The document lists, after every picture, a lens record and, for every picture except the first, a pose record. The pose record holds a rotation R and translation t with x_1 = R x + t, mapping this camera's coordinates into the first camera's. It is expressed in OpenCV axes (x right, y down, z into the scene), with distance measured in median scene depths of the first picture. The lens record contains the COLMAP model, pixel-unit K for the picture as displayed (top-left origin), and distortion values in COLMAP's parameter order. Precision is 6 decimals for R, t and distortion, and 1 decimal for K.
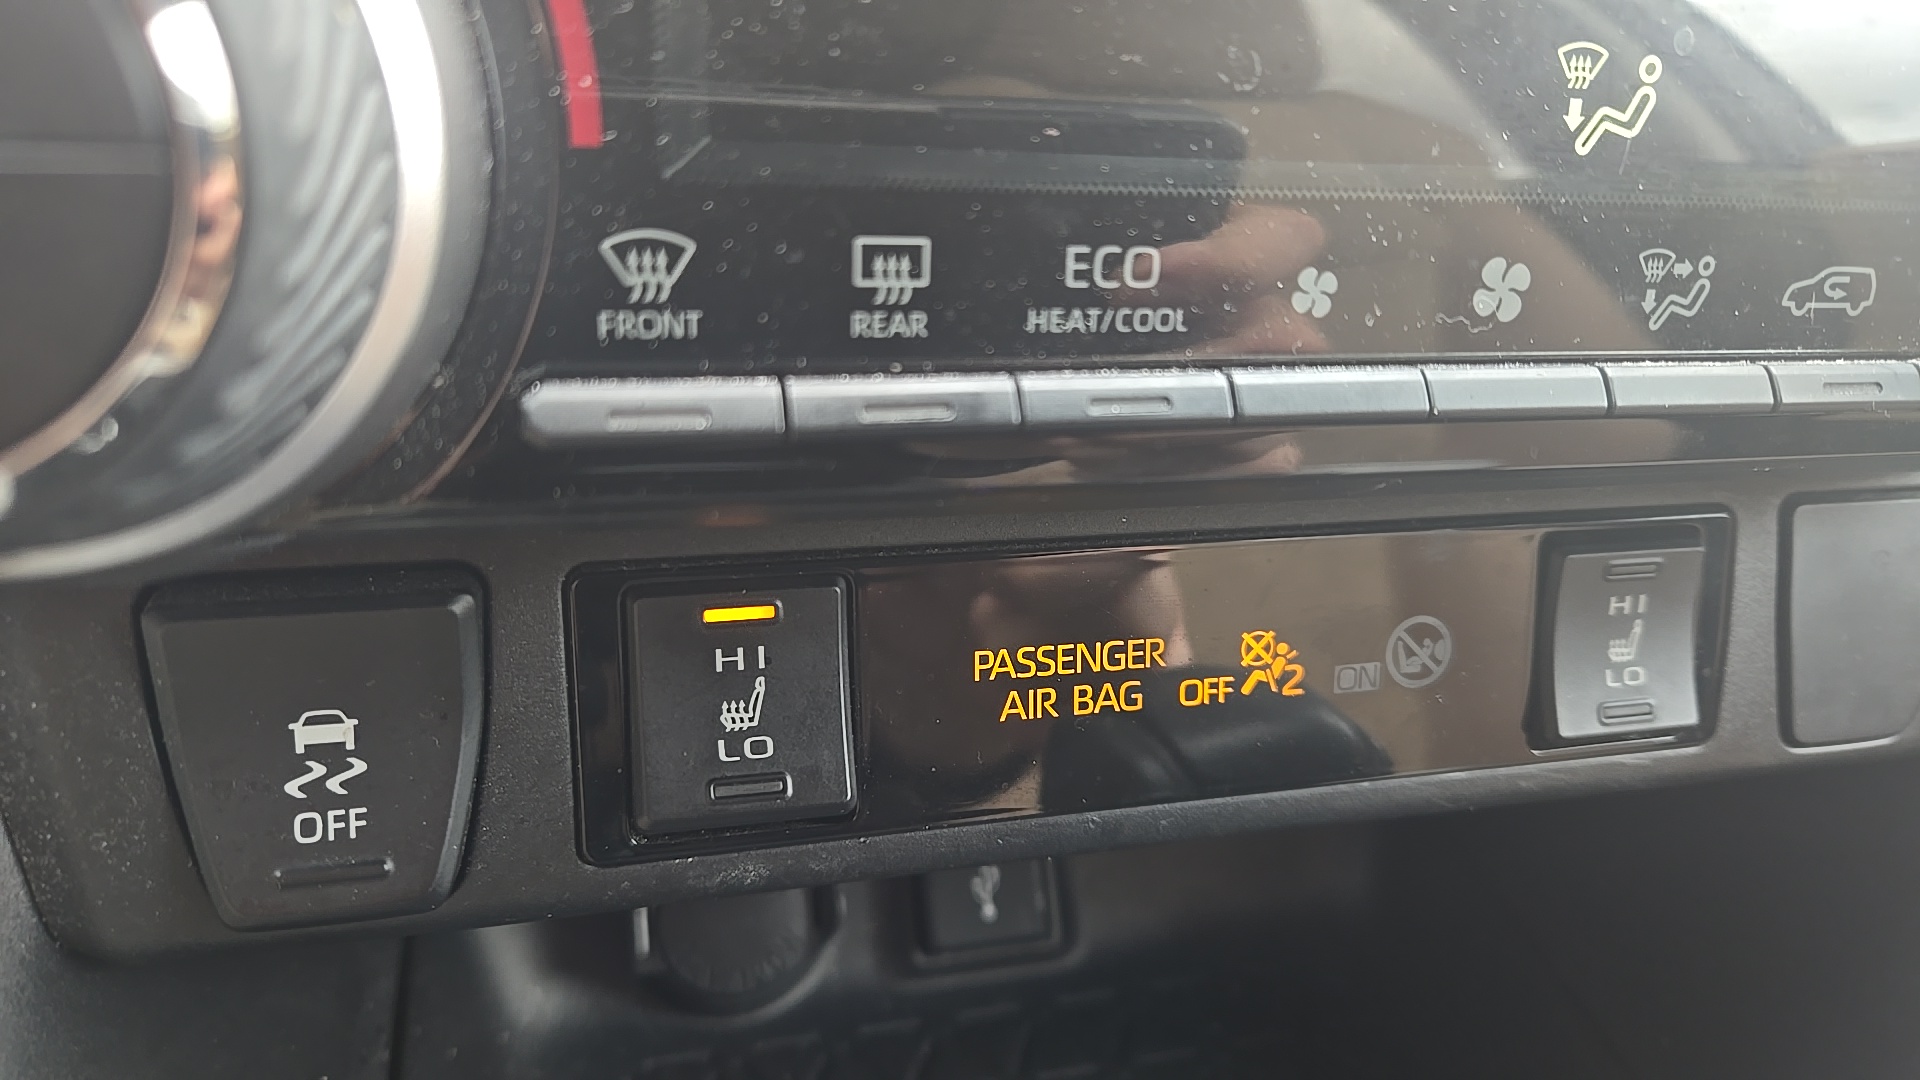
lens RADIAL K [[1349.3, 0, 989.2], [0, 1349.3, 537.4], [0, 0, 1]] dist [0.010314, -0.006099]
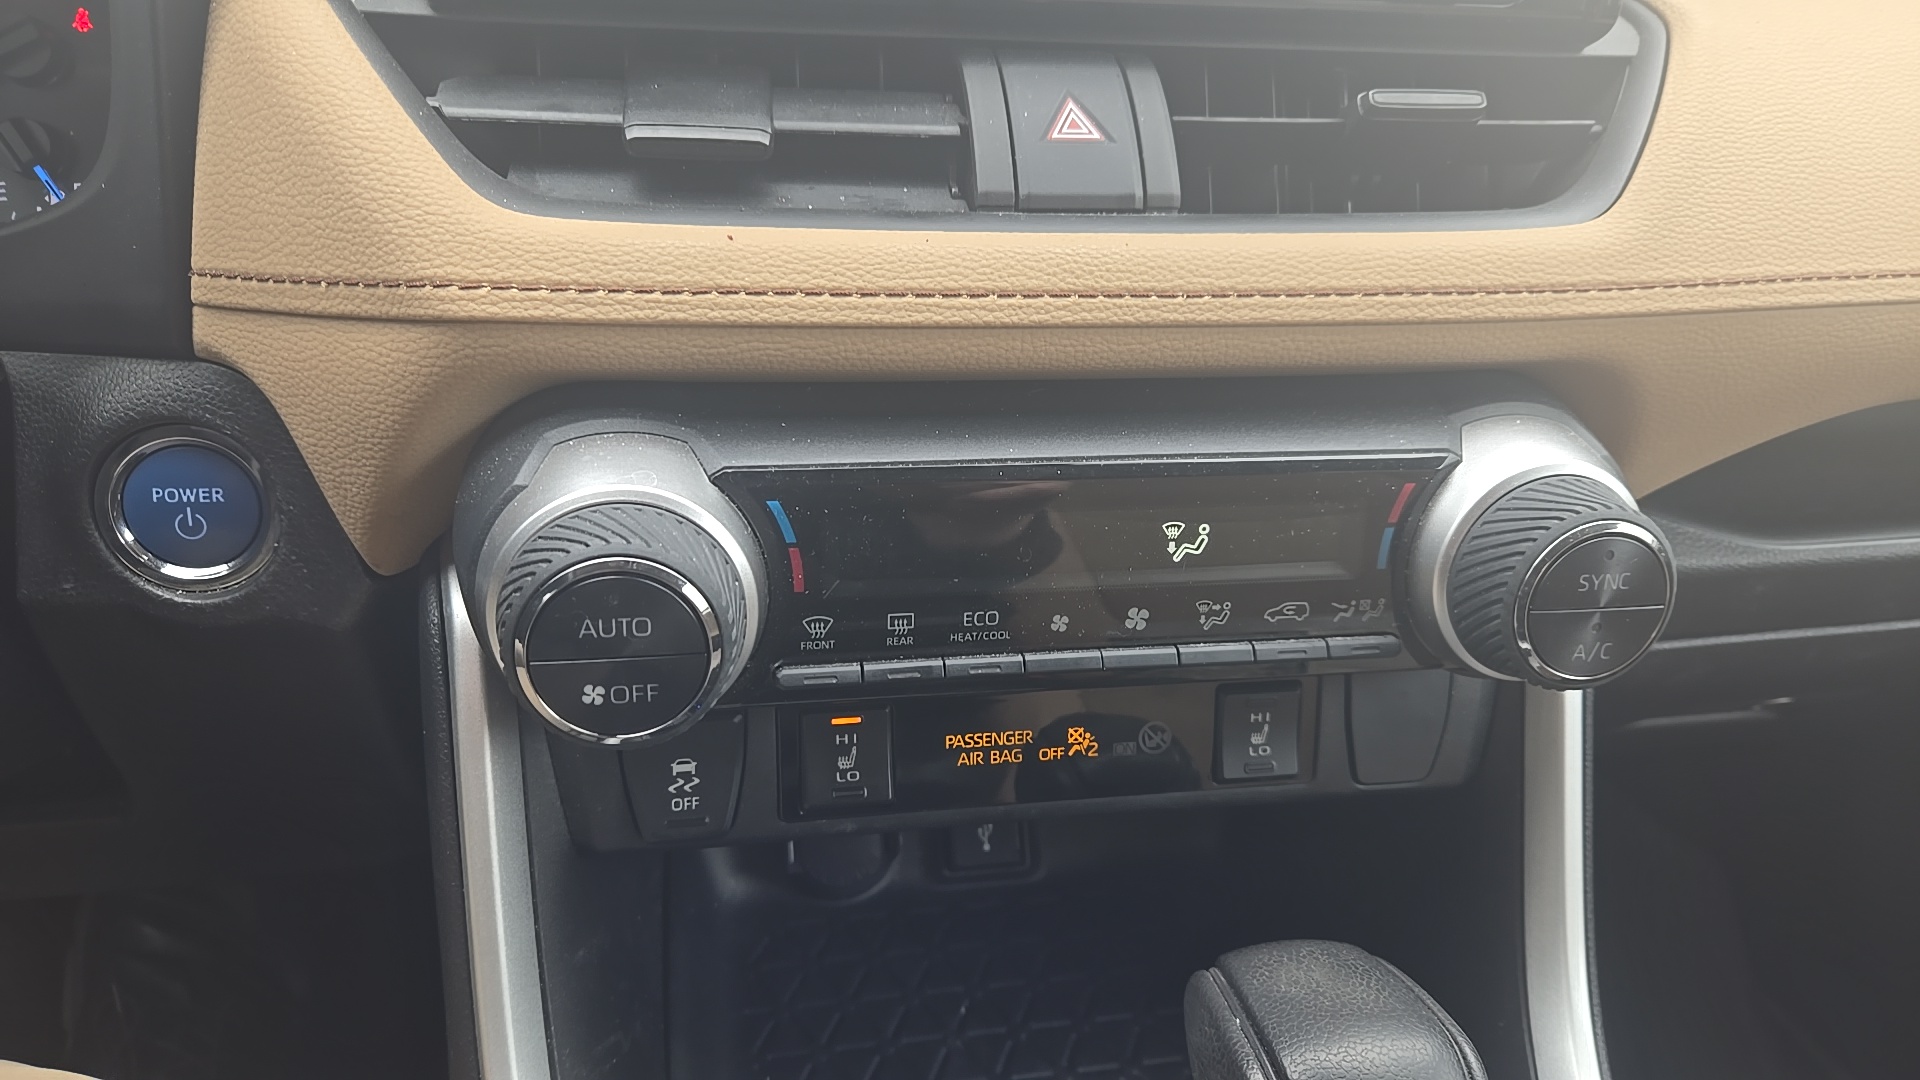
lens RADIAL K [[1270.1, 0, 964.5], [0, 1270.1, 539.3], [0, 0, 1]] dist [0.078774, -0.068009]
pose [[0.995701, 0.020076, -0.090422, 0.239479], [-0.016905, 0.999220, 0.035700, -0.375752], [0.091068, -0.034018, 0.995263, -1.316182]]
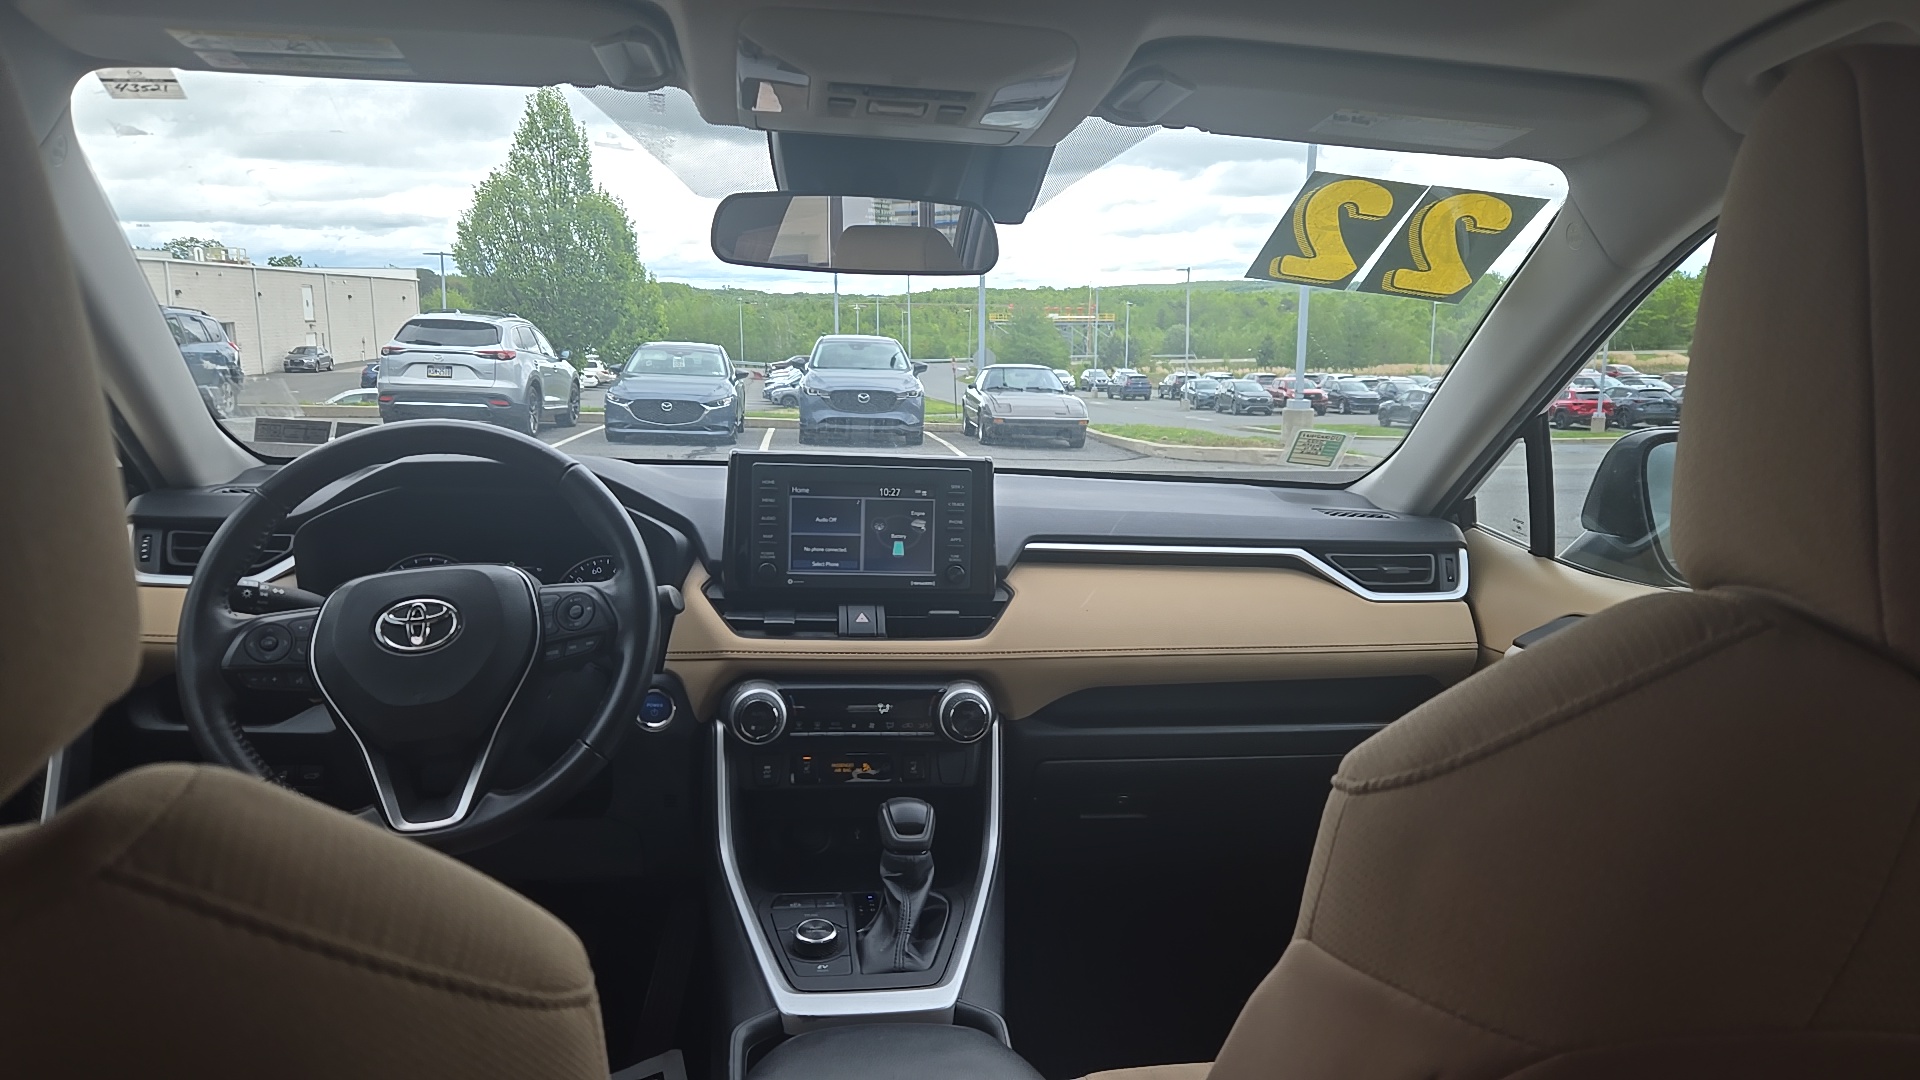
lens RADIAL K [[1270.1, 0, 964.5], [0, 1270.1, 539.3], [0, 0, 1]] dist [0.078774, -0.068009]
pose [[0.993420, -0.021421, -0.112511, 2.161420], [-0.016320, 0.945856, -0.324177, 1.624425], [0.113363, 0.323880, 0.939282, -8.584968]]
